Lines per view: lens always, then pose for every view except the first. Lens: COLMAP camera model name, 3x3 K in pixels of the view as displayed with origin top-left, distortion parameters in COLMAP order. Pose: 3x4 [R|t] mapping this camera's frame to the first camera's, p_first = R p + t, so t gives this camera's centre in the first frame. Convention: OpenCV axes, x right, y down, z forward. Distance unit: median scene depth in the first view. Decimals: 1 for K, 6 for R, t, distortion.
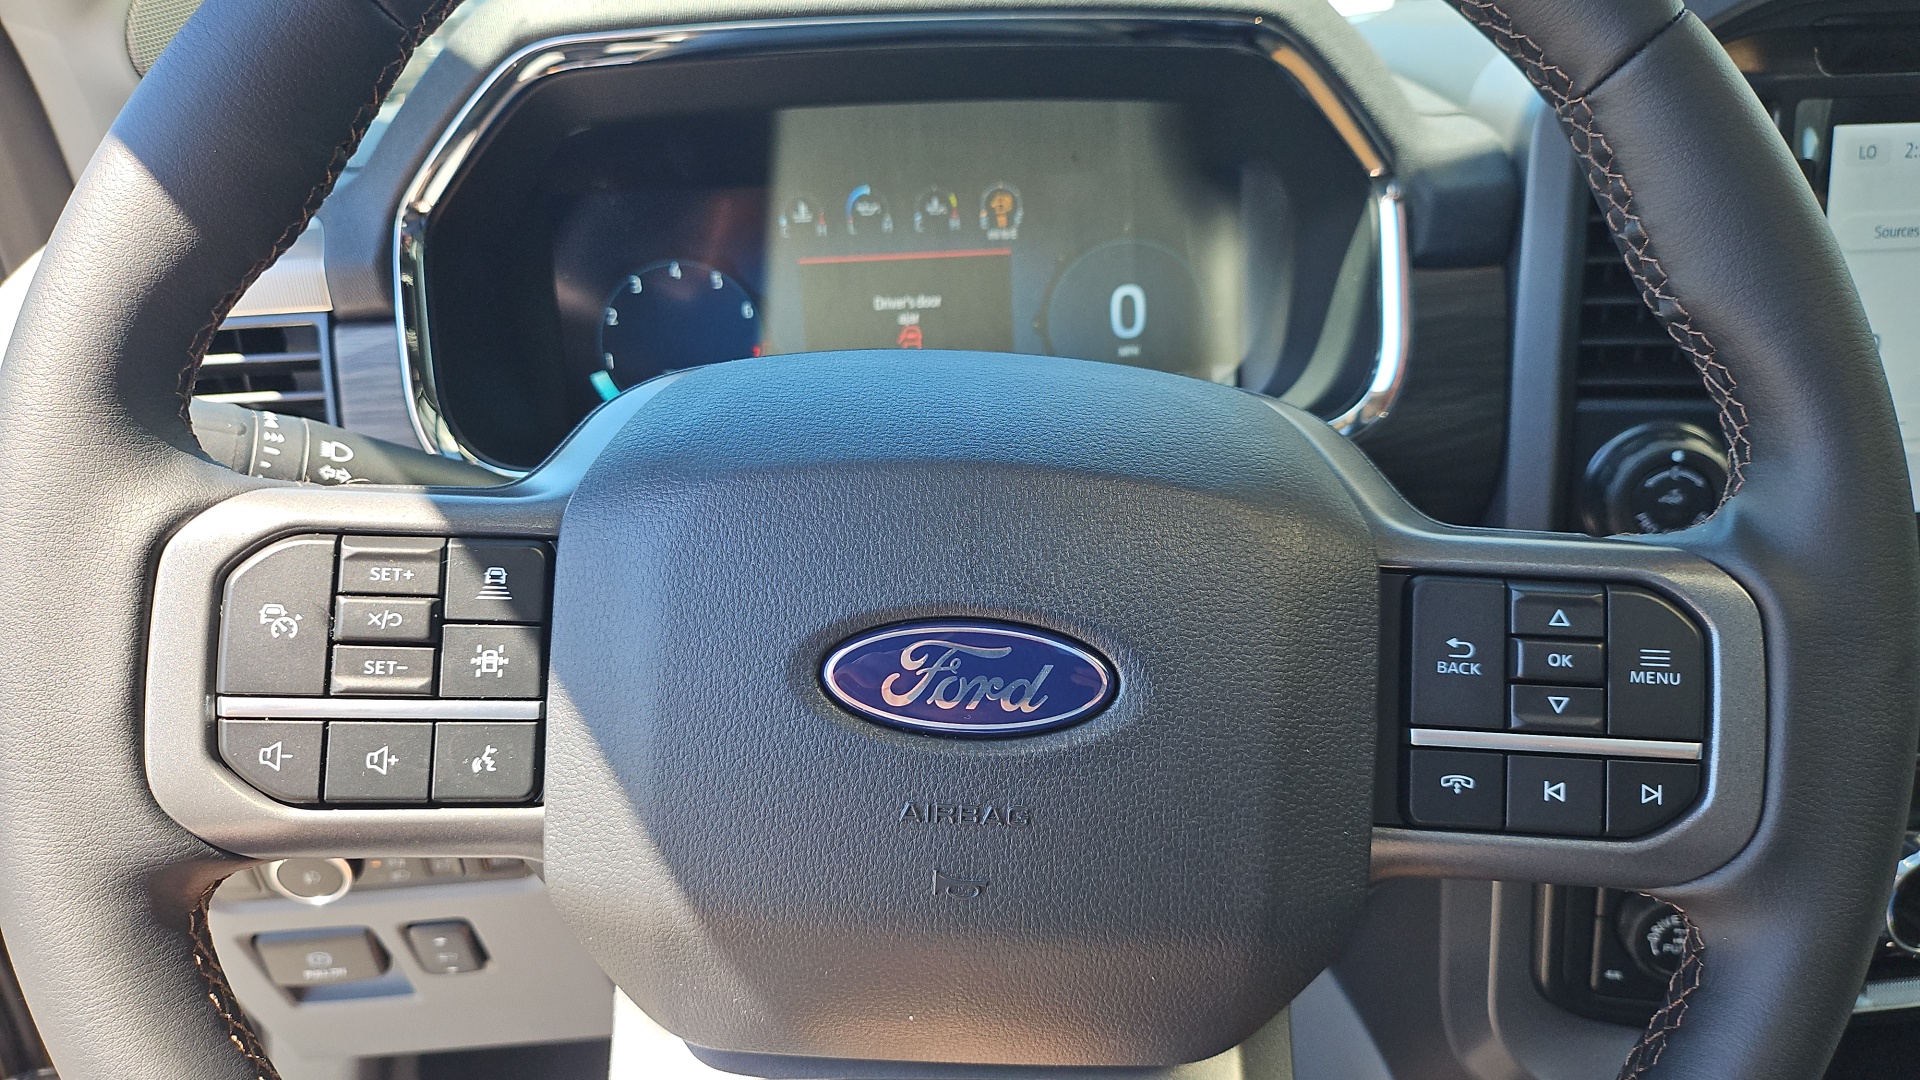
lens RADIAL K [[1370.7, 0, 955.0], [0, 1370.7, 499.0], [0, 0, 1]] dist [0.040962, -0.046311]
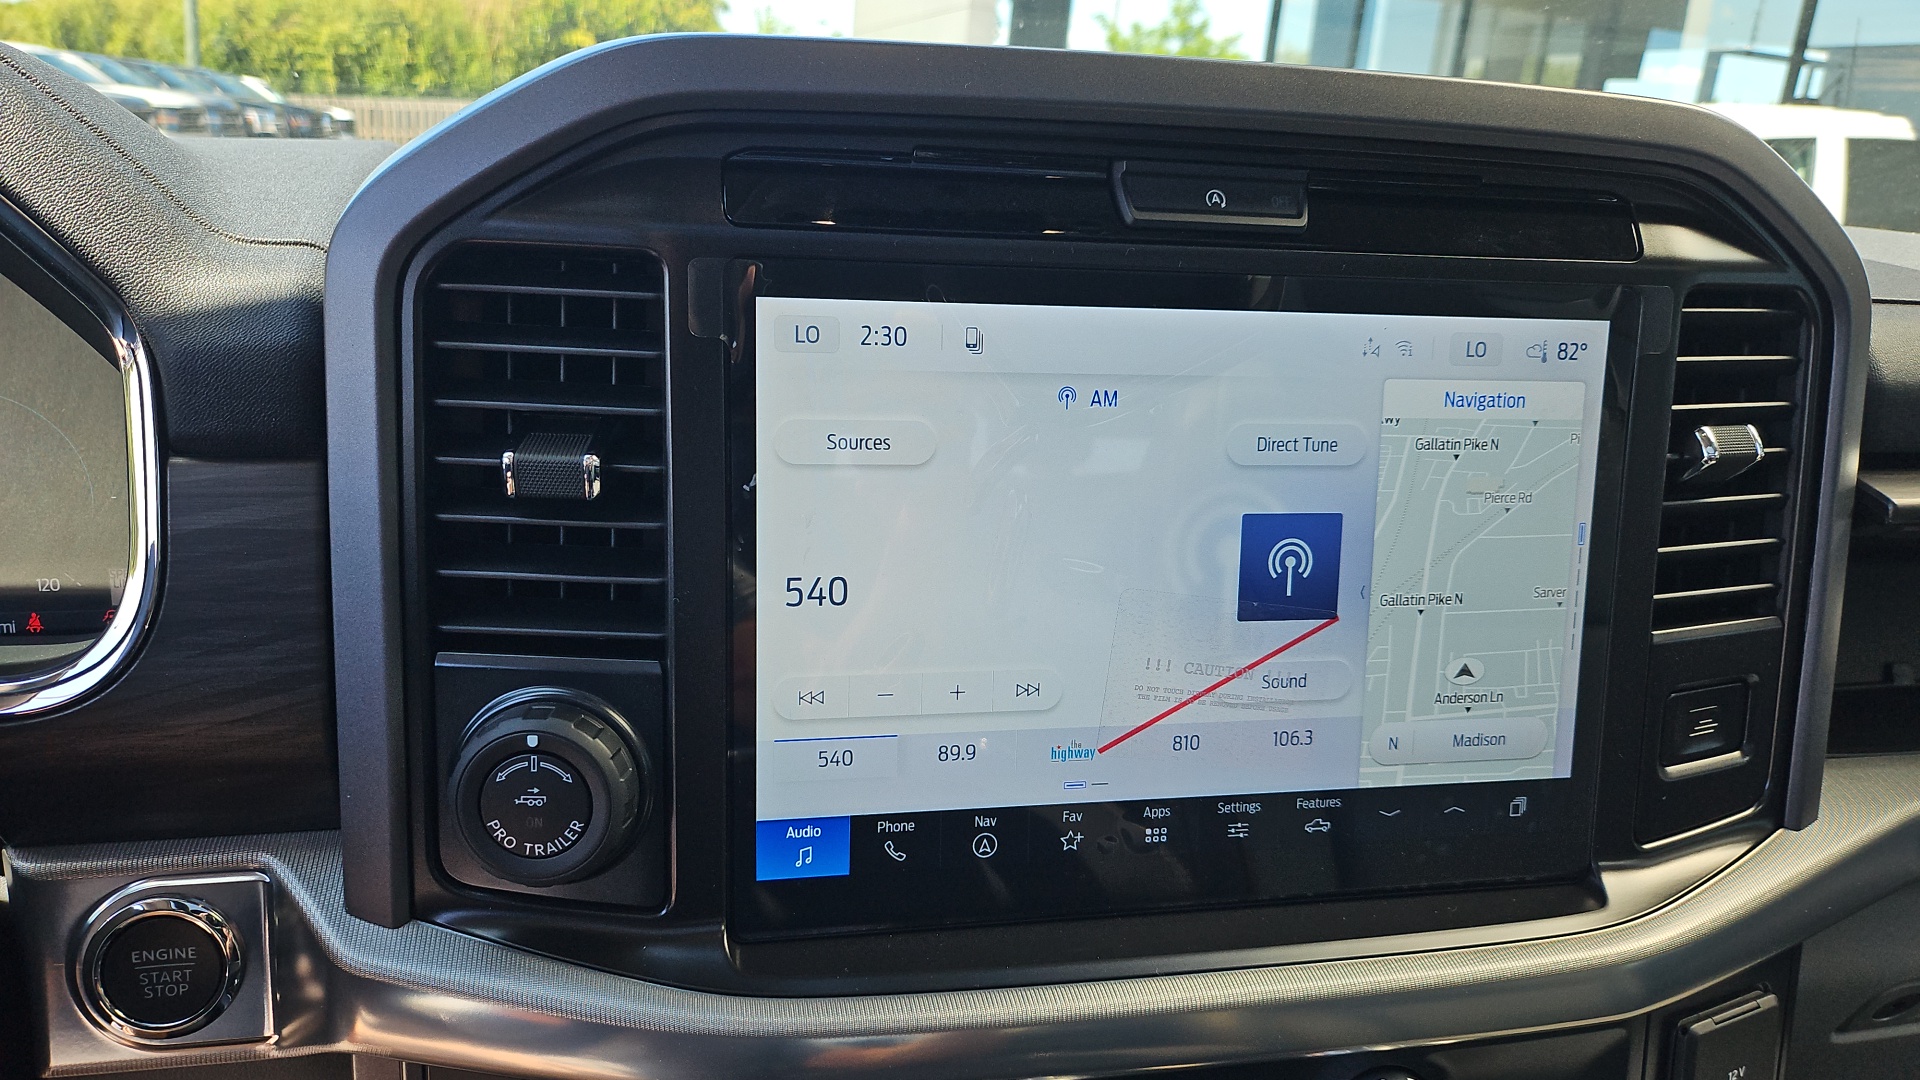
lens RADIAL K [[1370.7, 0, 974.8], [0, 1370.7, 550.6], [0, 0, 1]] dist [0.040962, -0.046311]
pose [[0.985950, 0.039767, 0.162237, 1.095900], [-0.029537, 0.997449, -0.064988, -0.155085], [-0.164408, 0.059283, 0.984609, 0.461092]]
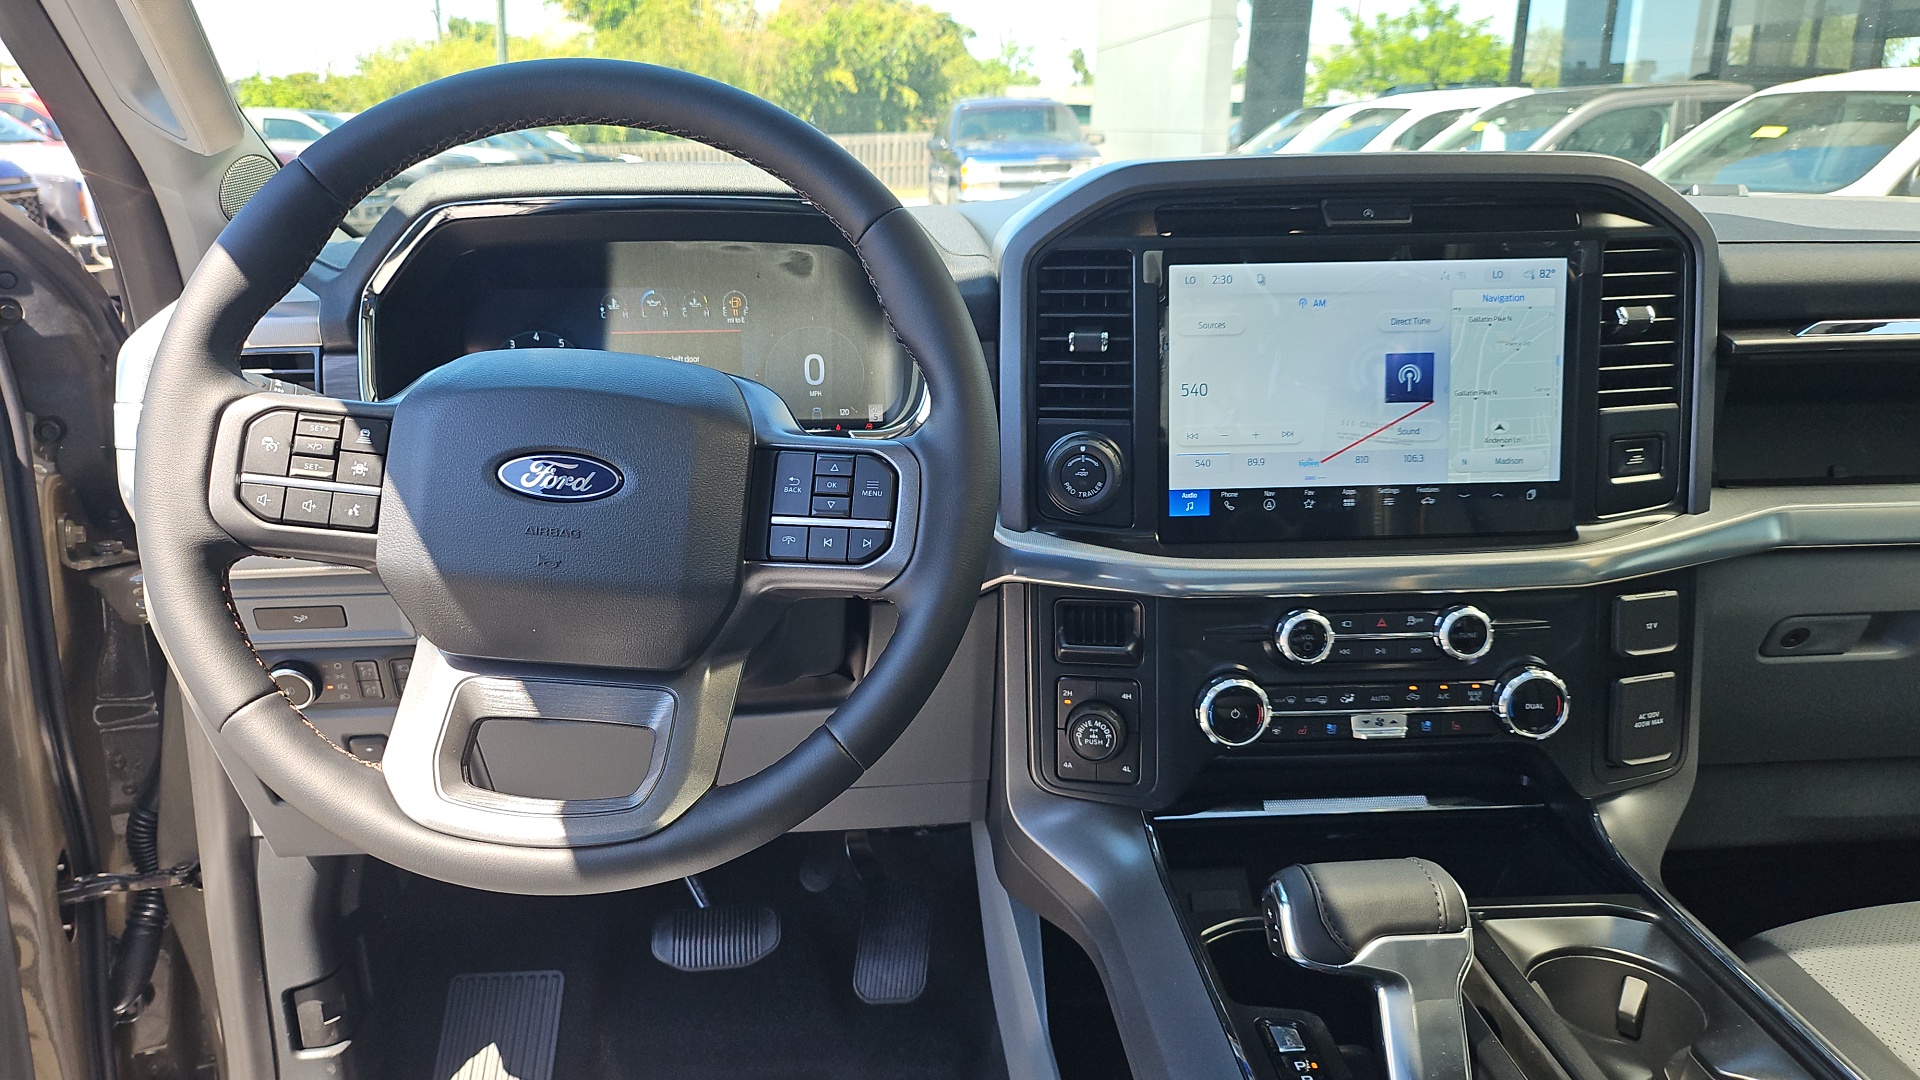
lens RADIAL K [[1370.7, 0, 969.8], [0, 1370.7, 511.8], [0, 0, 1]] dist [0.040962, -0.046311]
pose [[0.999467, 0.025789, -0.020035, 0.726905], [-0.027530, 0.995366, -0.092129, 0.371000], [0.017567, 0.092632, 0.995545, -1.267162]]
